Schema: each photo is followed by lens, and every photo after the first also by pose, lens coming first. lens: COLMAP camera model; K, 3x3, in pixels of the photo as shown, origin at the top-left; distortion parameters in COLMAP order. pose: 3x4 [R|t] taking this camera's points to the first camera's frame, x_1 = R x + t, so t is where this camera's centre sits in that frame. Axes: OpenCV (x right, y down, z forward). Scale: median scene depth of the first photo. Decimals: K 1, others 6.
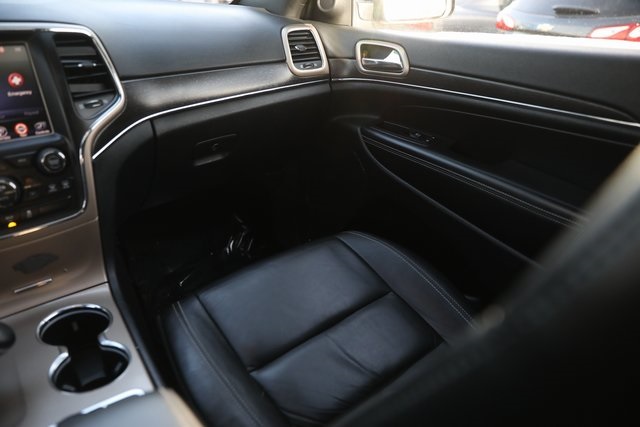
lens RADIAL K [[437.6, 0, 318.7], [0, 437.6, 210.8], [0, 0, 1]] dist [-0.108099, 0.076377]
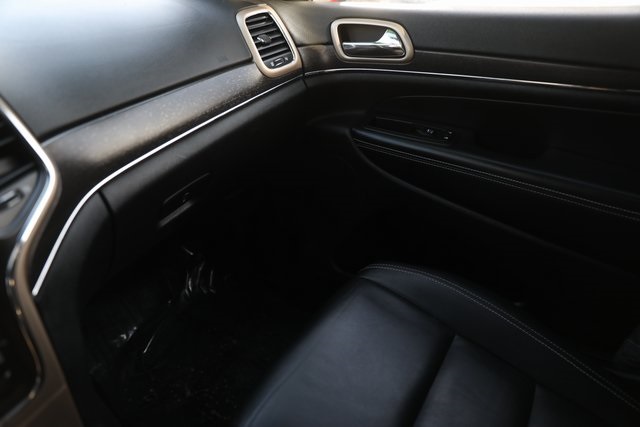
lens RADIAL K [[437.6, 0, 322.3], [0, 437.6, 209.8], [0, 0, 1]] dist [-0.108099, 0.076377]
pose [[0.954522, -0.200150, 0.220971, -0.169680], [0.182511, 0.978331, 0.097764, -0.141894], [-0.235750, -0.052988, 0.970368, 0.237086]]
